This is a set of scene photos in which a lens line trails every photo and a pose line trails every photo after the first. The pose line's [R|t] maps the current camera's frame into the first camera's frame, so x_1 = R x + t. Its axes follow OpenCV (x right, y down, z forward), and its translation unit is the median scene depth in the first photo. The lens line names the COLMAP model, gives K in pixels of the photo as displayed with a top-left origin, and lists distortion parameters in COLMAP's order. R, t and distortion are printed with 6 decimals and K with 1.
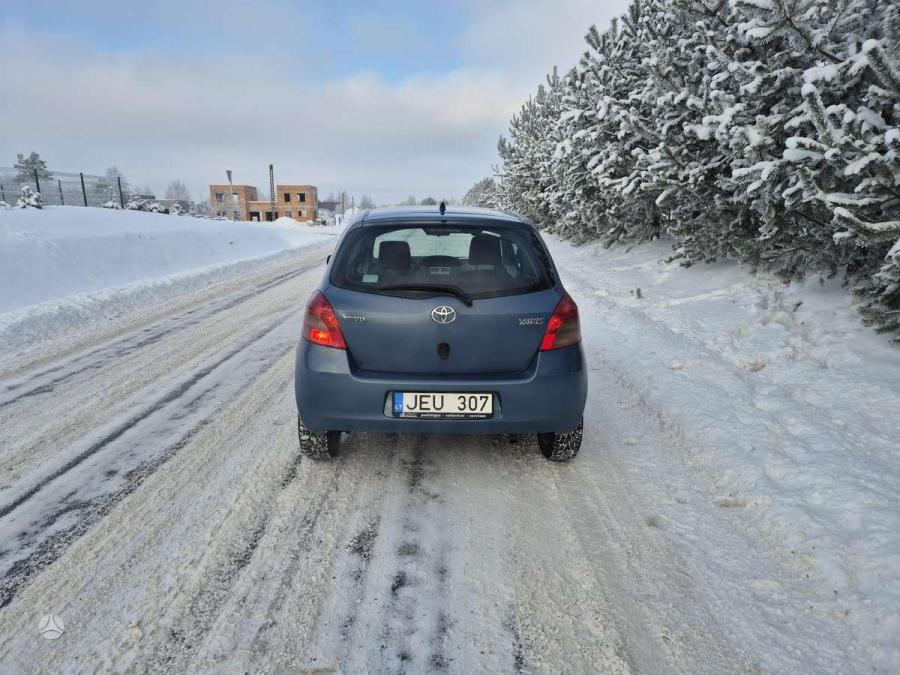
lens RADIAL K [[596.3, 0, 446.9], [0, 596.3, 335.3], [0, 0, 1]] dist [0.045314, -0.039051]
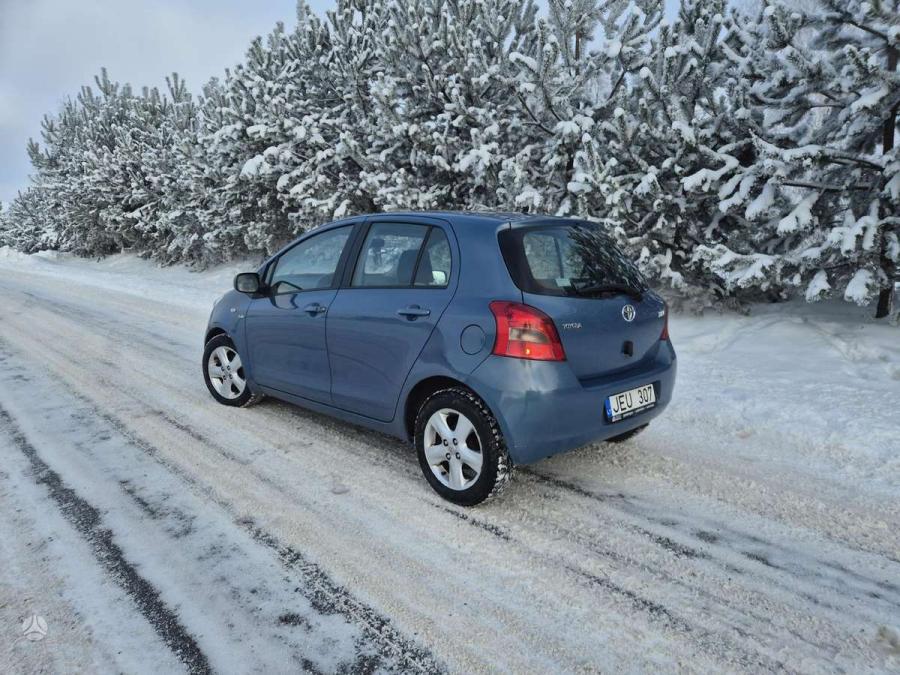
lens RADIAL K [[596.3, 0, 456.5], [0, 596.3, 341.6], [0, 0, 1]] dist [0.045314, -0.039051]
pose [[0.705715, -0.108978, 0.700064, -0.289050], [0.134208, 0.990772, 0.018941, -0.014126], [-0.695668, 0.080587, 0.713829, 0.146070]]
